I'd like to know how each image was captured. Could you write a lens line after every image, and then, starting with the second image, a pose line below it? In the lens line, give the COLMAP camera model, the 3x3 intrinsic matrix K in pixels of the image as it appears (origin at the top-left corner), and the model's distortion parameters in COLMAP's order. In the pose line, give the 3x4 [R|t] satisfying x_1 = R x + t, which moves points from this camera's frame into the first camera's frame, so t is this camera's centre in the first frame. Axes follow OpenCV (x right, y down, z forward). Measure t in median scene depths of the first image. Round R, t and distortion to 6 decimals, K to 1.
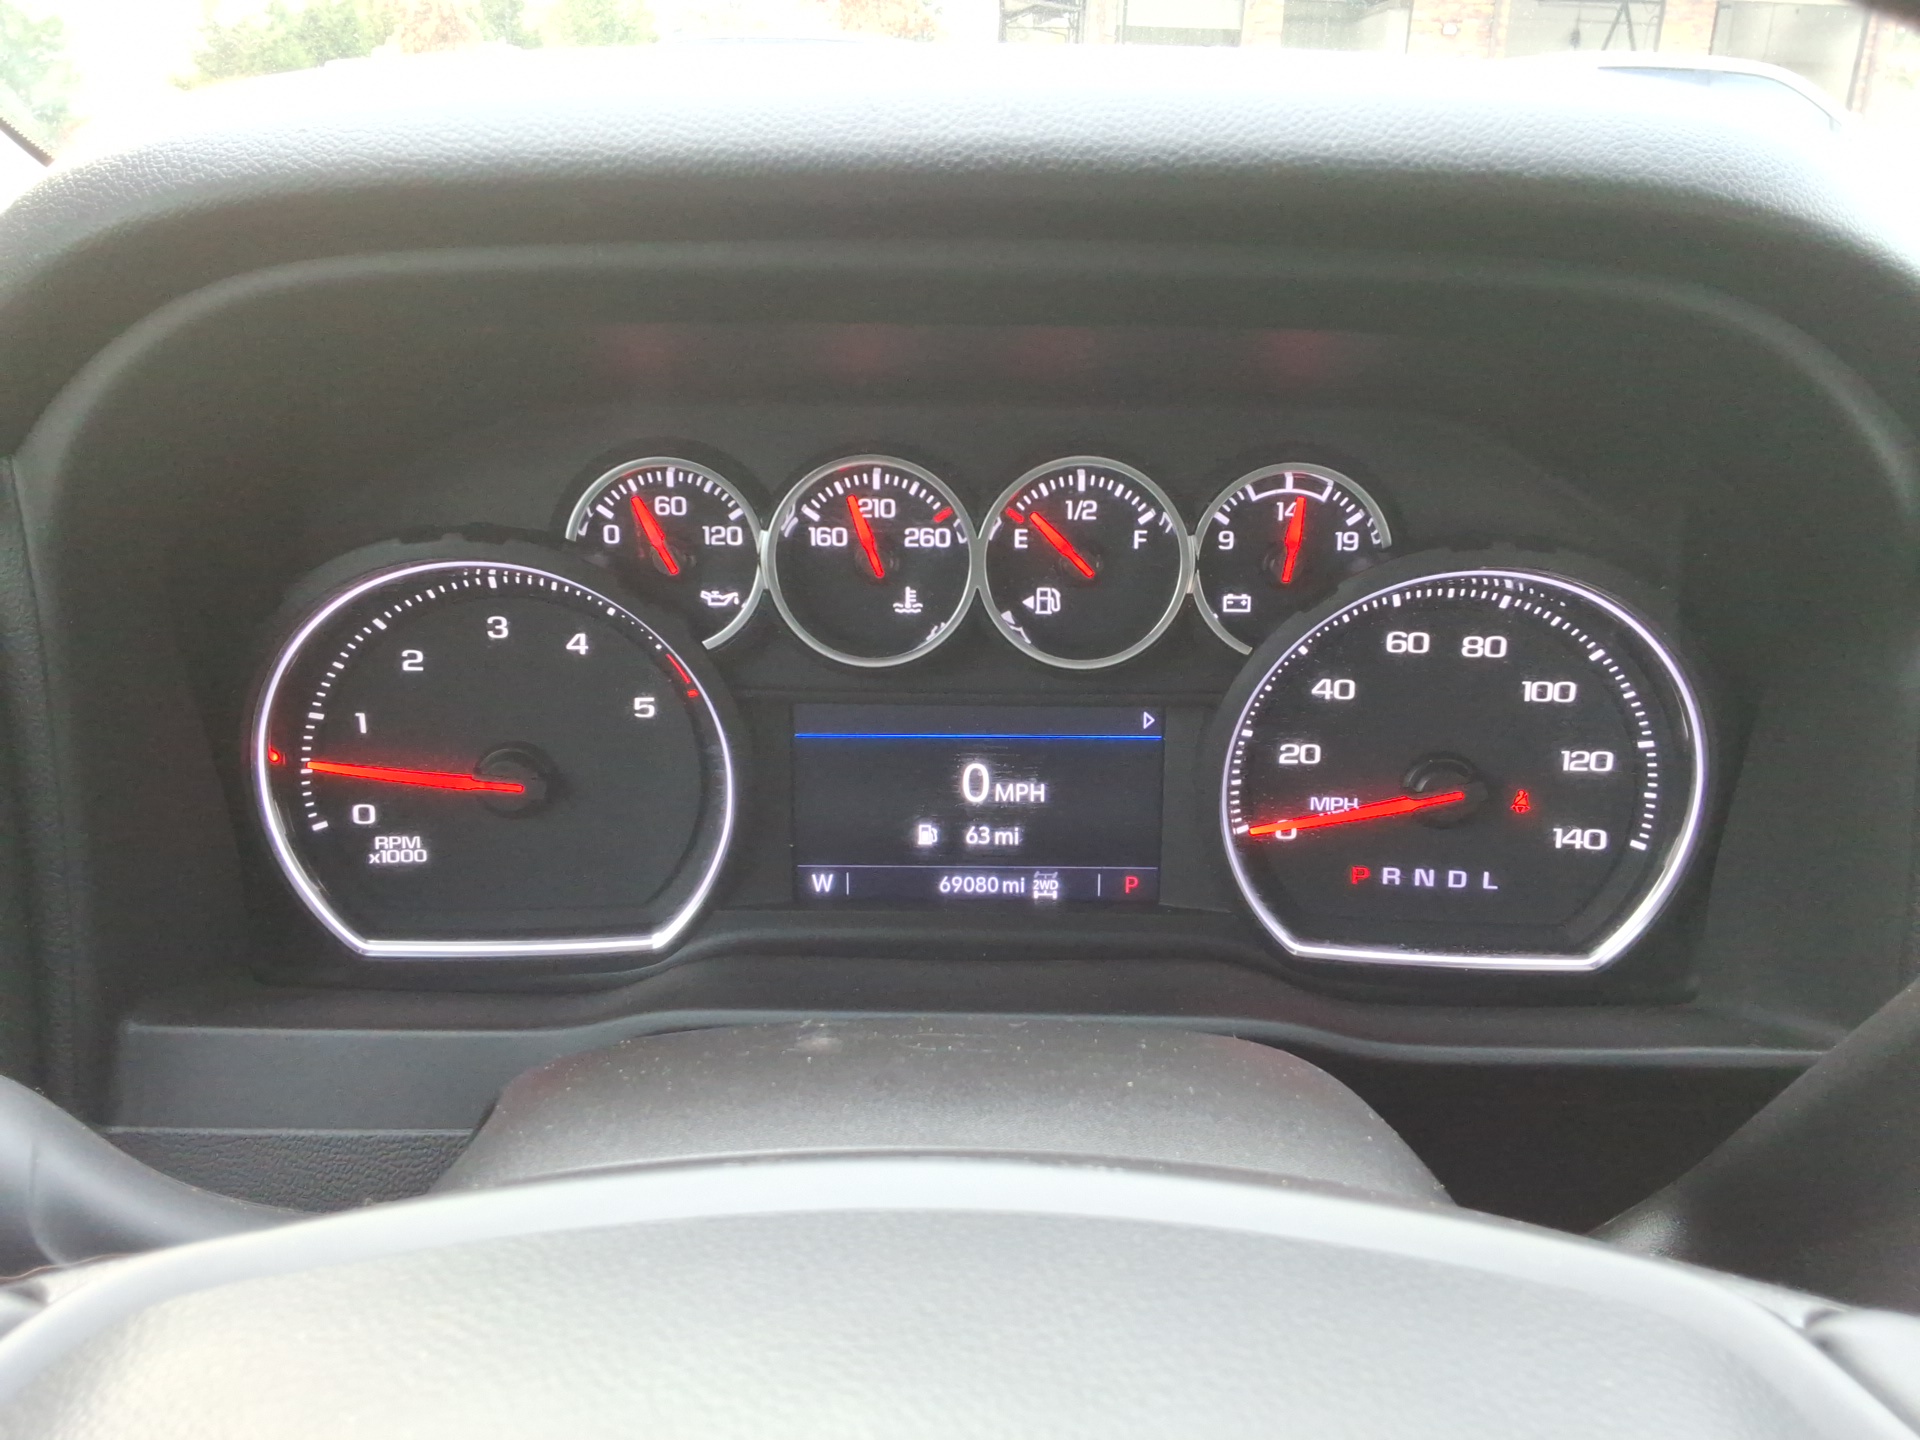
lens RADIAL K [[1540.4, 0, 1007.4], [0, 1540.4, 599.0], [0, 0, 1]] dist [0.085731, -0.122203]
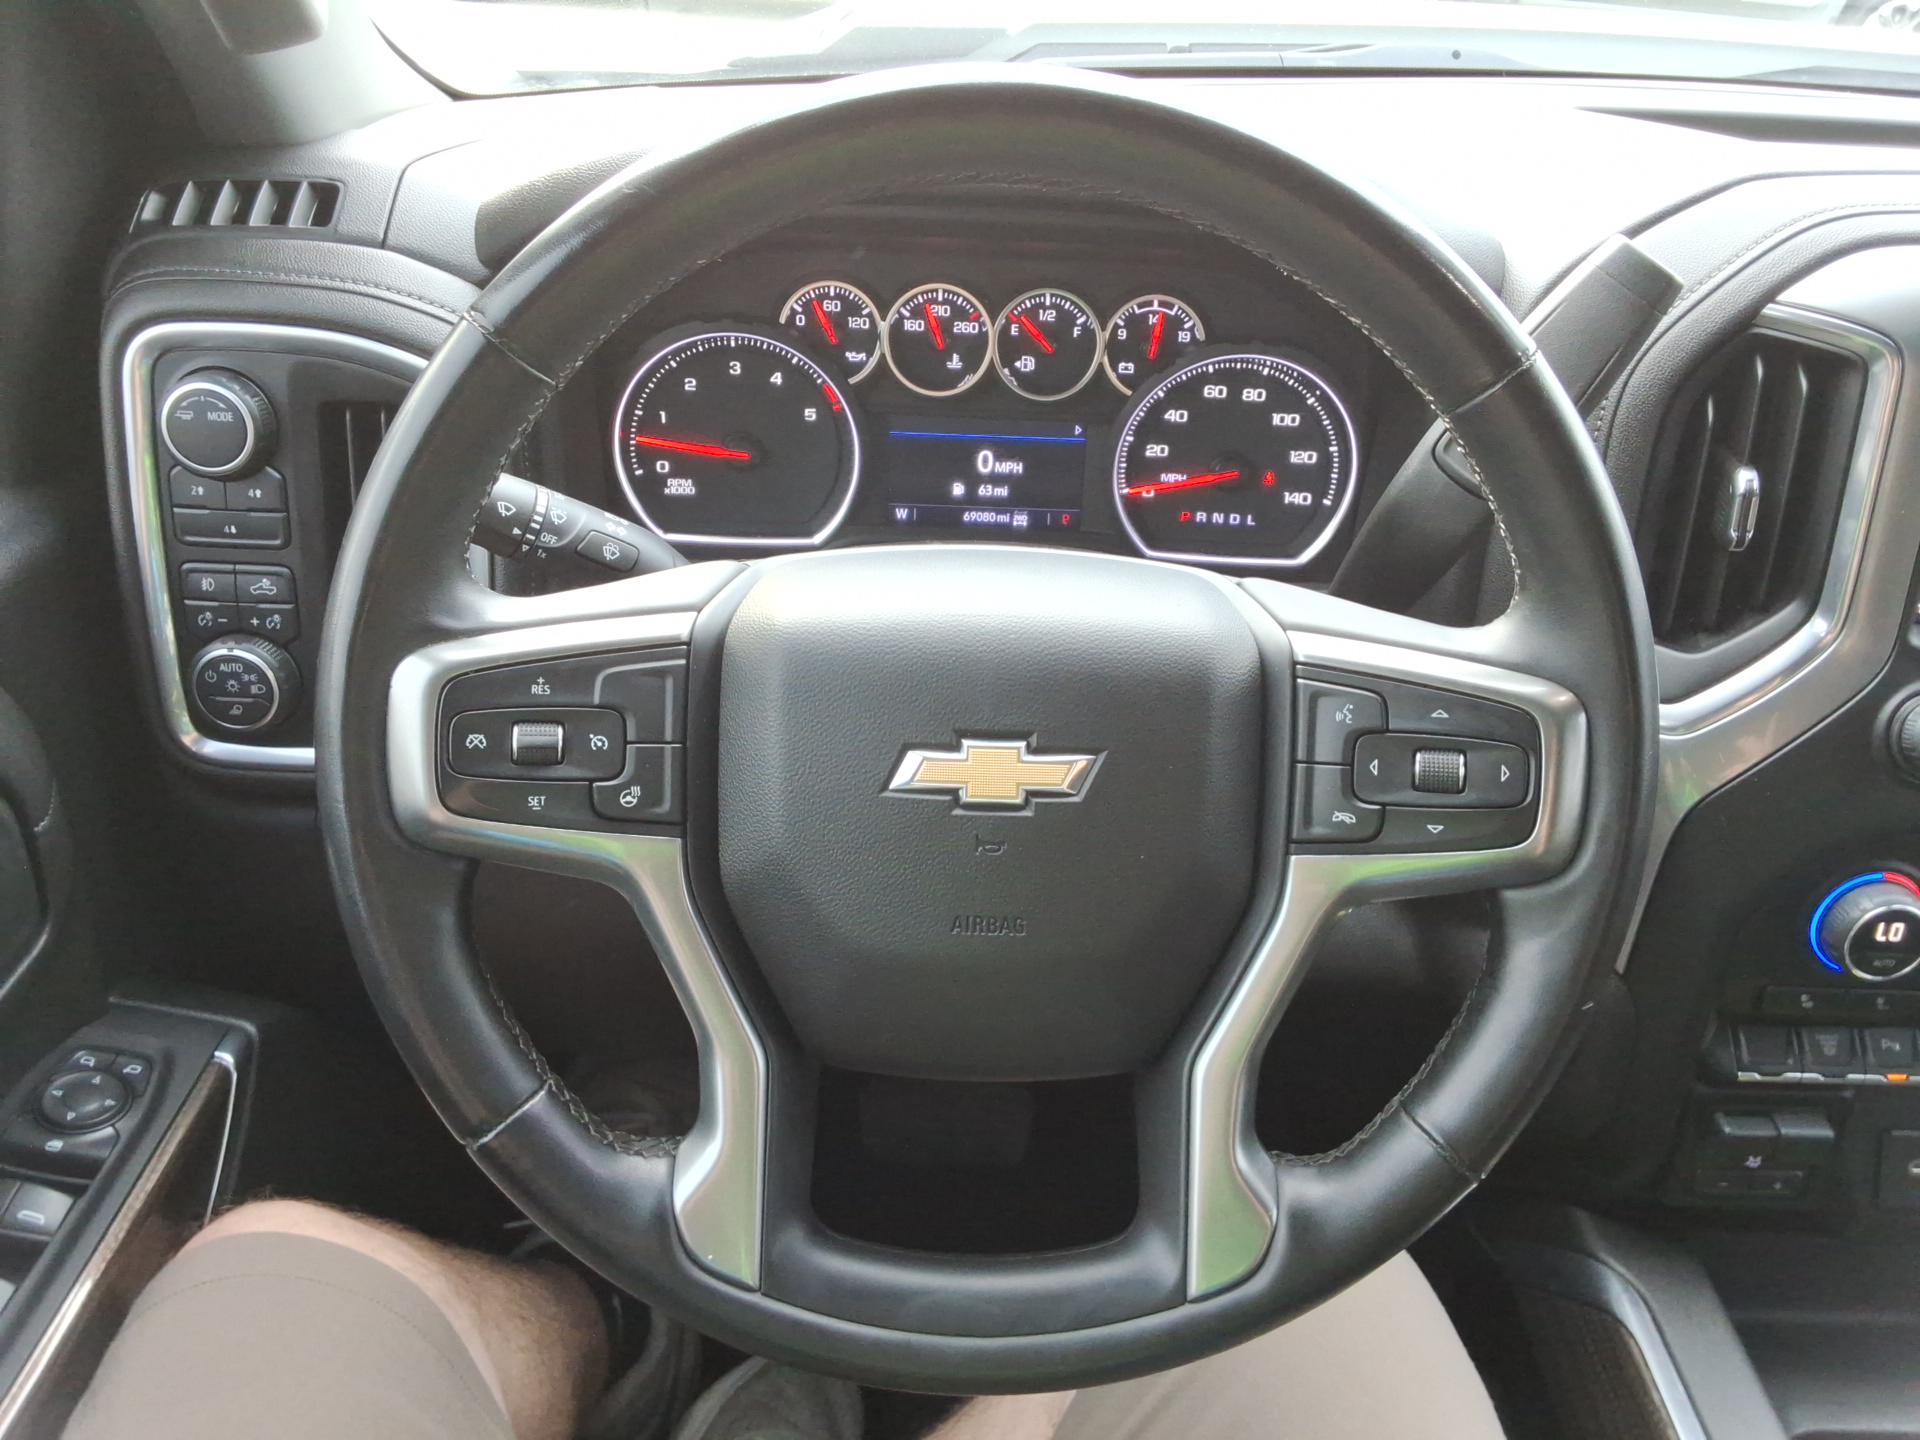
lens RADIAL K [[1540.4, 0, 1008.3], [0, 1540.4, 674.3], [0, 0, 1]] dist [0.085731, -0.122203]
pose [[0.998850, 0.023513, 0.041775, -0.067546], [-0.031074, 0.981142, 0.190774, 0.014031], [-0.036502, -0.191853, 0.980745, -0.931254]]
